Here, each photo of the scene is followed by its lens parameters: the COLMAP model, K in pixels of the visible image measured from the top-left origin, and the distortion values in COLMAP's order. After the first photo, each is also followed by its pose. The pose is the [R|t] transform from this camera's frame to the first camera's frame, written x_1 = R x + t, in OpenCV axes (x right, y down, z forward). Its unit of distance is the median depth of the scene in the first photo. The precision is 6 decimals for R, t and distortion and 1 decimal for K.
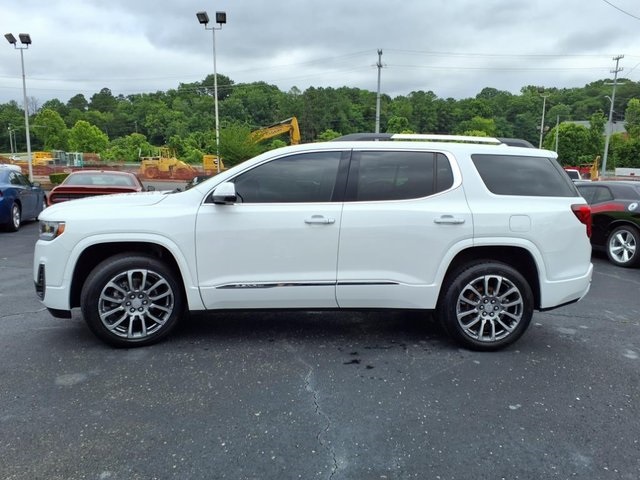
lens RADIAL K [[528.8, 0, 330.2], [0, 528.8, 241.1], [0, 0, 1]] dist [0.012651, -0.003004]
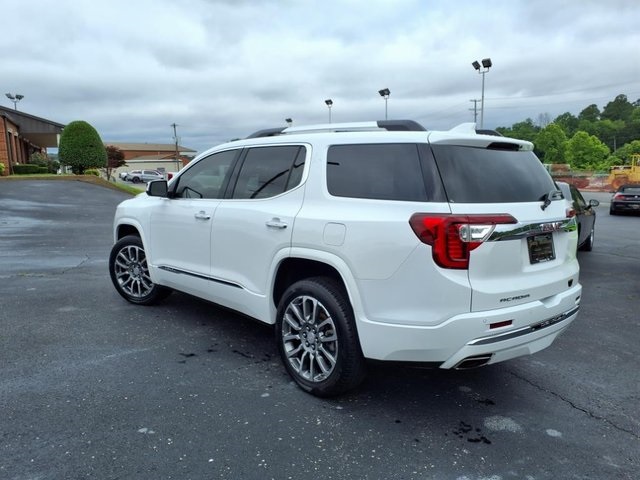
lens RADIAL K [[532.4, 0, 322.7], [0, 532.4, 240.2], [0, 0, 1]] dist [0.027608, -0.011579]
pose [[0.594898, 0.081222, -0.799687, 0.071313], [-0.101889, 0.994476, 0.025209, -0.003113], [0.797318, 0.066482, 0.599887, 0.040287]]
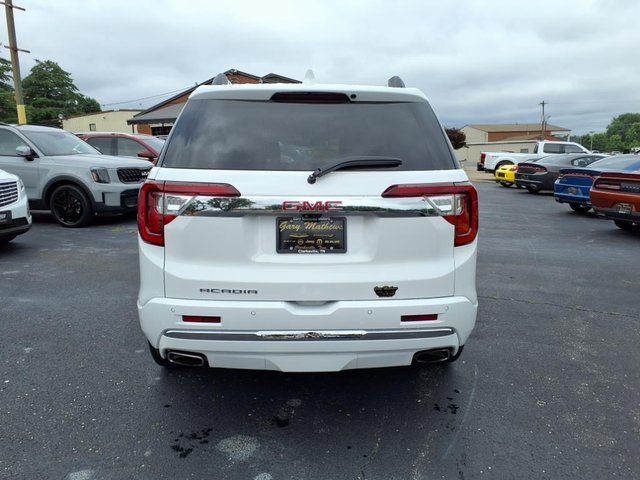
lens RADIAL K [[528.8, 0, 330.2], [0, 528.8, 241.1], [0, 0, 1]] dist [0.012651, -0.003004]
pose [[-0.060655, 0.139698, -0.988335, 0.080248], [-0.138500, 0.979402, 0.146935, -0.008954], [0.988503, 0.145797, -0.040057, 0.096124]]
